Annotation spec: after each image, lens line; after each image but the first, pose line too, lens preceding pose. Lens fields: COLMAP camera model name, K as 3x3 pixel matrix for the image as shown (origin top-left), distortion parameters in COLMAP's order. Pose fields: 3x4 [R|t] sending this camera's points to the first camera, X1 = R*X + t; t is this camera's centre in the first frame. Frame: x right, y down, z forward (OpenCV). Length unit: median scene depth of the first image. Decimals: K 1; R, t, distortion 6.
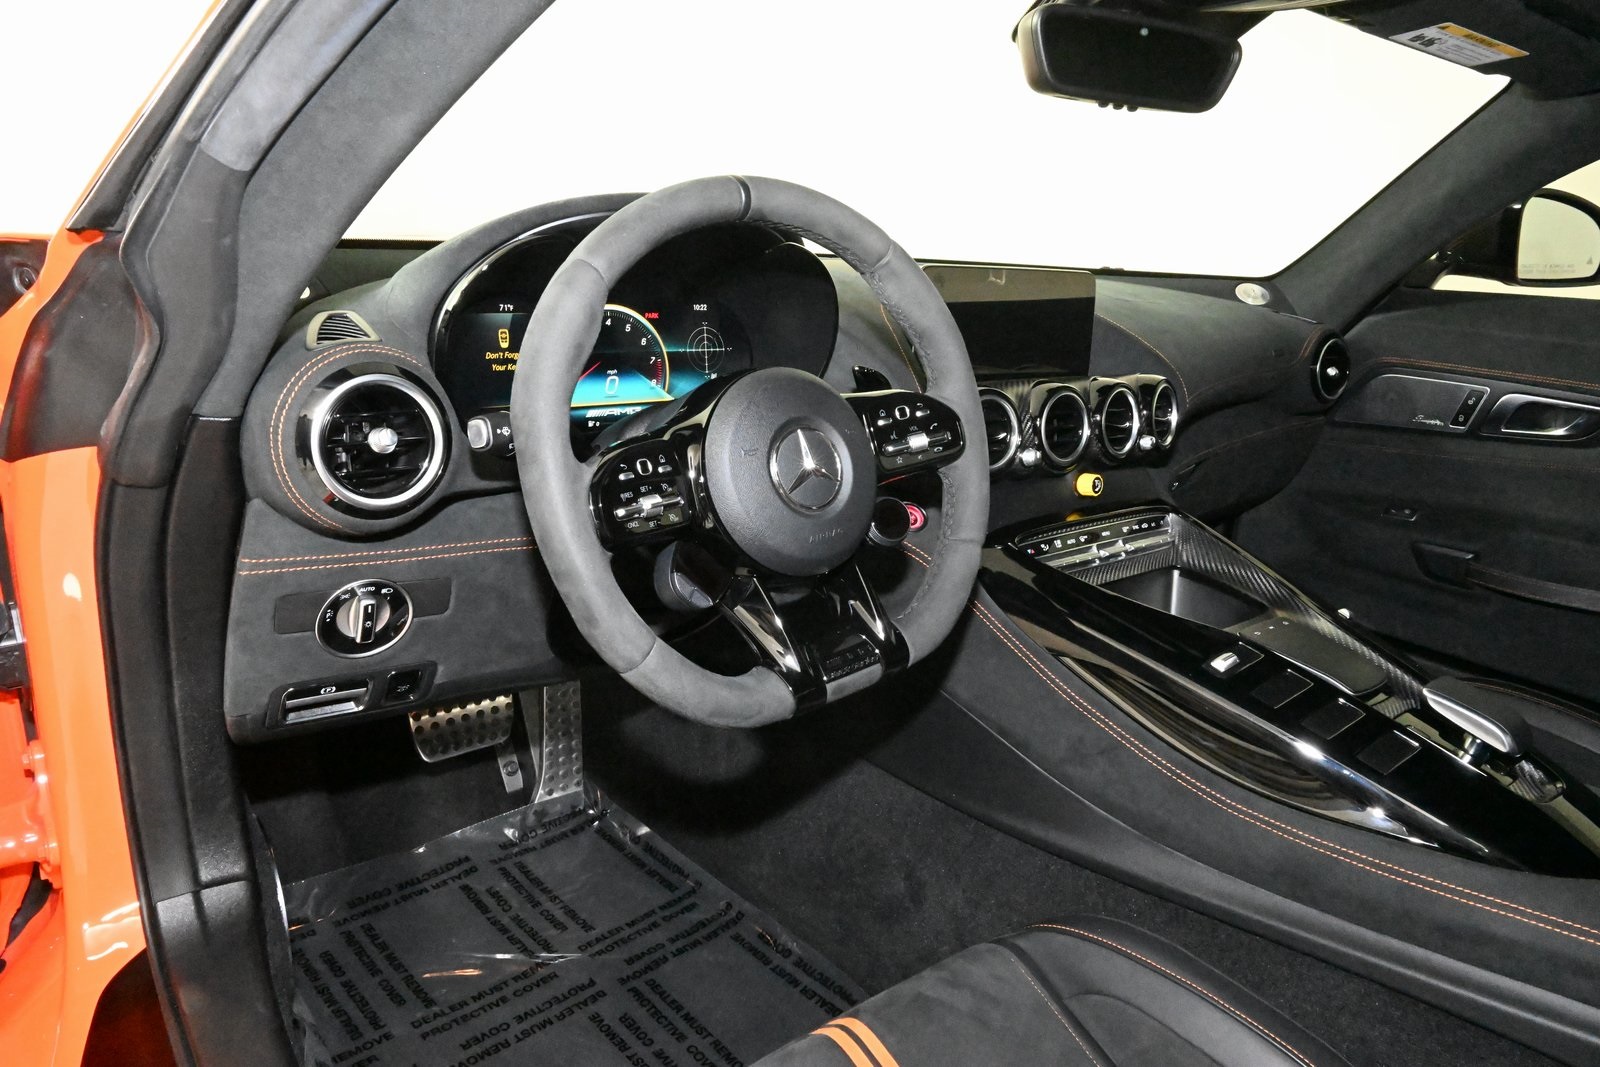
lens RADIAL K [[1053.0, 0, 799.2], [0, 1053.0, 528.4], [0, 0, 1]] dist [0.003995, 0.004555]
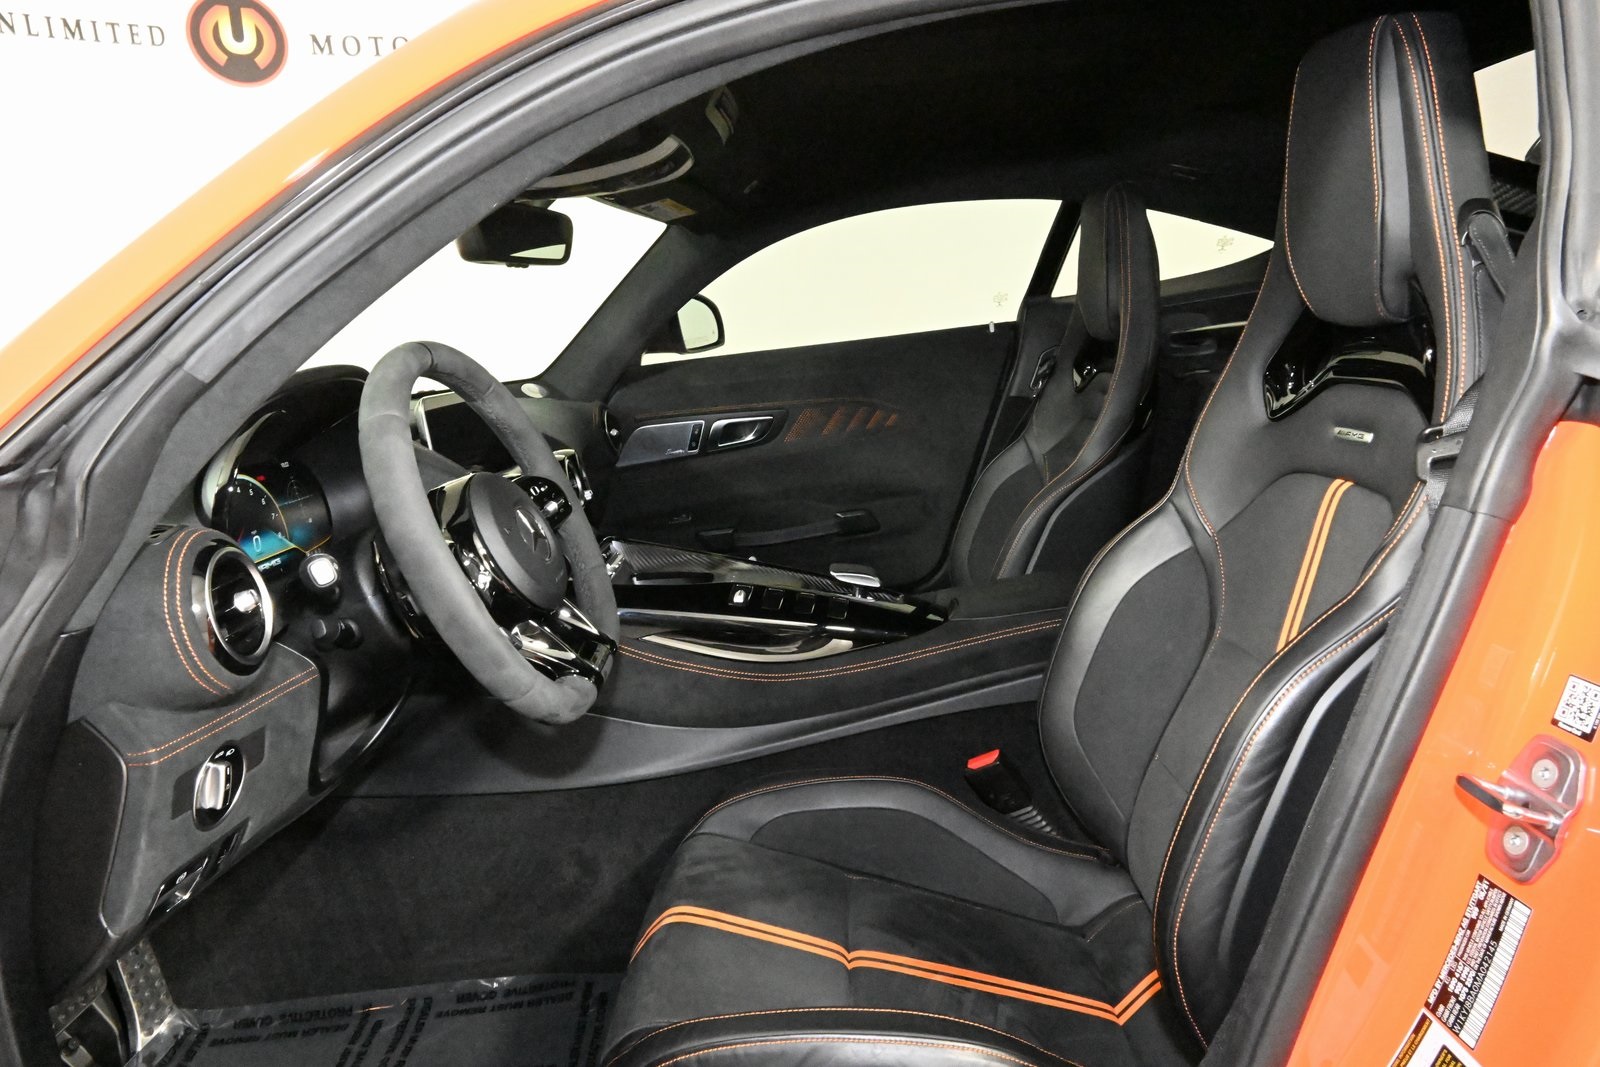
lens RADIAL K [[1053.0, 0, 803.6], [0, 1053.0, 539.8], [0, 0, 1]] dist [0.003995, 0.004555]
pose [[0.643972, -0.273645, 0.714436, -0.374054], [0.345660, 0.937162, 0.047386, 0.003783], [-0.682509, 0.216437, 0.698095, -0.104174]]
